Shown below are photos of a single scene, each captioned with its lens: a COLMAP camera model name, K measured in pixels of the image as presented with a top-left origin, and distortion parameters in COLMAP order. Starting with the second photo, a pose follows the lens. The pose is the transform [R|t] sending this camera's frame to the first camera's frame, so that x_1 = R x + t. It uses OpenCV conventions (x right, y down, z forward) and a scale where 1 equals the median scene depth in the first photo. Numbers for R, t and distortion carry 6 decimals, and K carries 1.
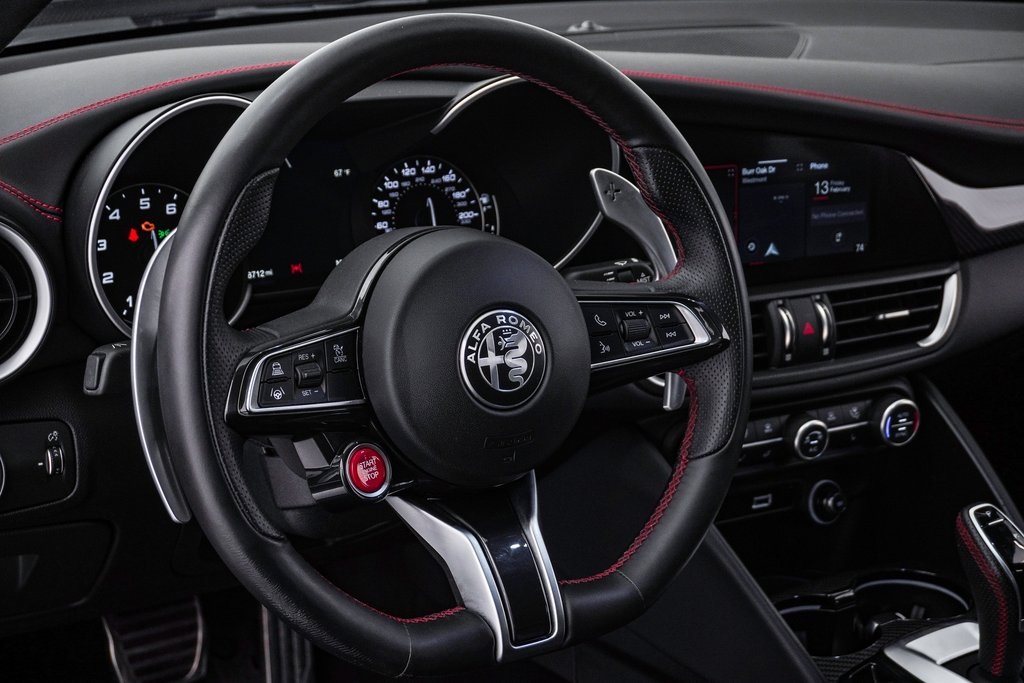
lens RADIAL K [[1443.3, 0, 504.3], [0, 1443.3, 334.1], [0, 0, 1]] dist [-0.047367, 0.000000]
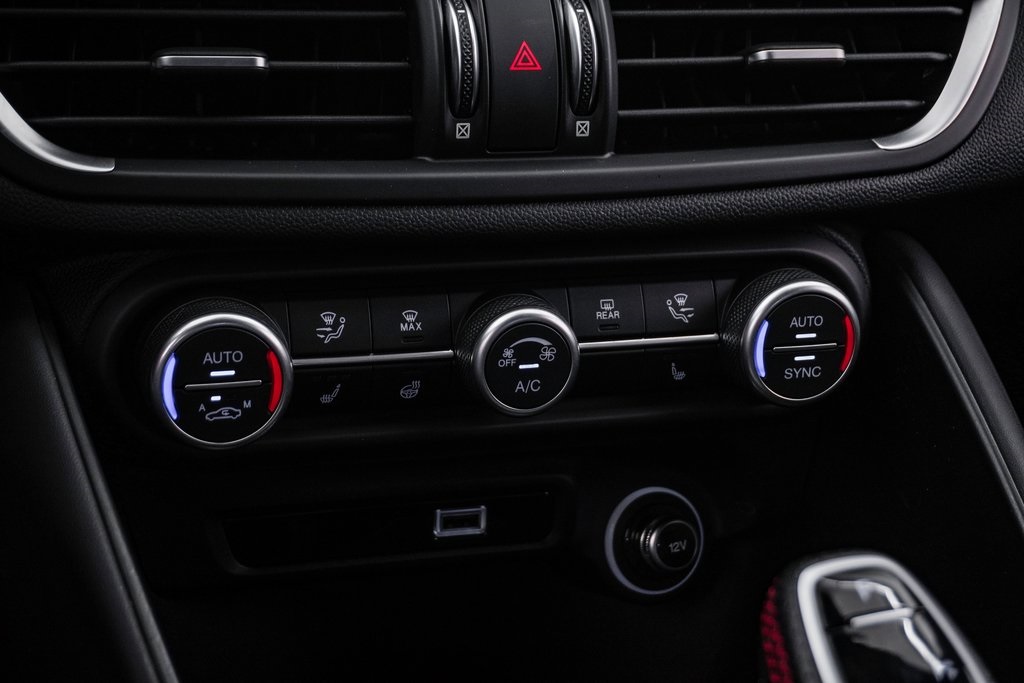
lens RADIAL K [[1674.7, 0, 509.4], [0, 1674.7, 344.0], [0, 0, 1]] dist [-0.062125, 0.000000]
pose [[0.983153, 0.068276, -0.169552, 0.282421], [-0.069047, 0.997612, 0.001353, 0.068725], [0.169239, 0.010376, 0.985520, 0.570479]]
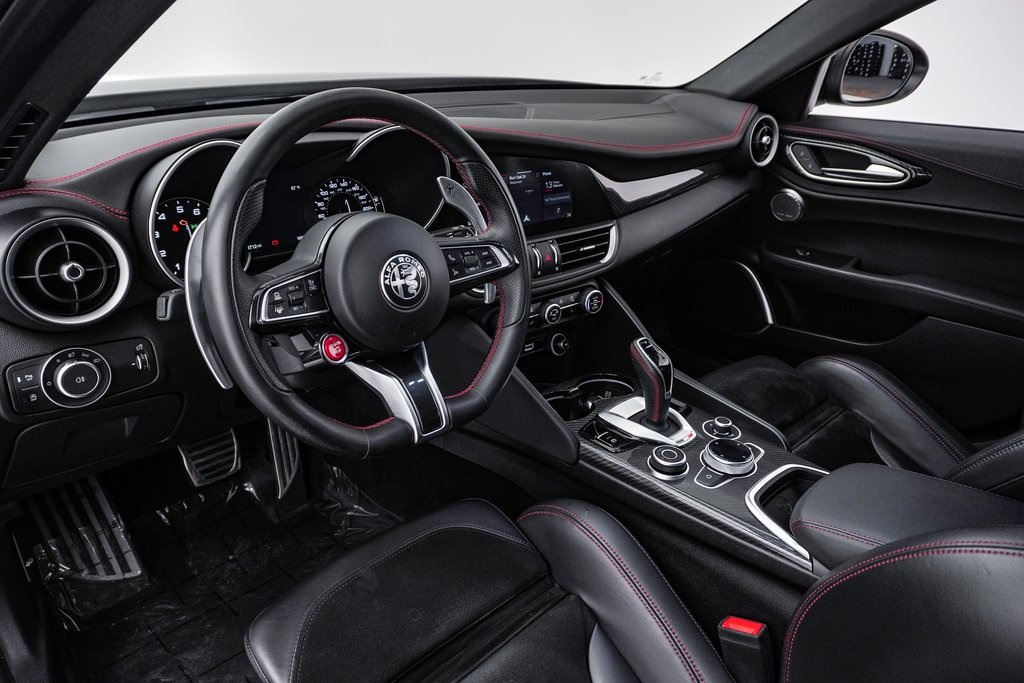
lens RADIAL K [[692.4, 0, 505.7], [0, 692.4, 333.4], [0, 0, 1]] dist [0.027447, 0.003540]
pose [[0.977686, -0.090389, 0.189633, -0.033639], [0.074319, 0.993145, 0.090222, 0.009211], [-0.196488, -0.074115, 0.977701, 0.077860]]
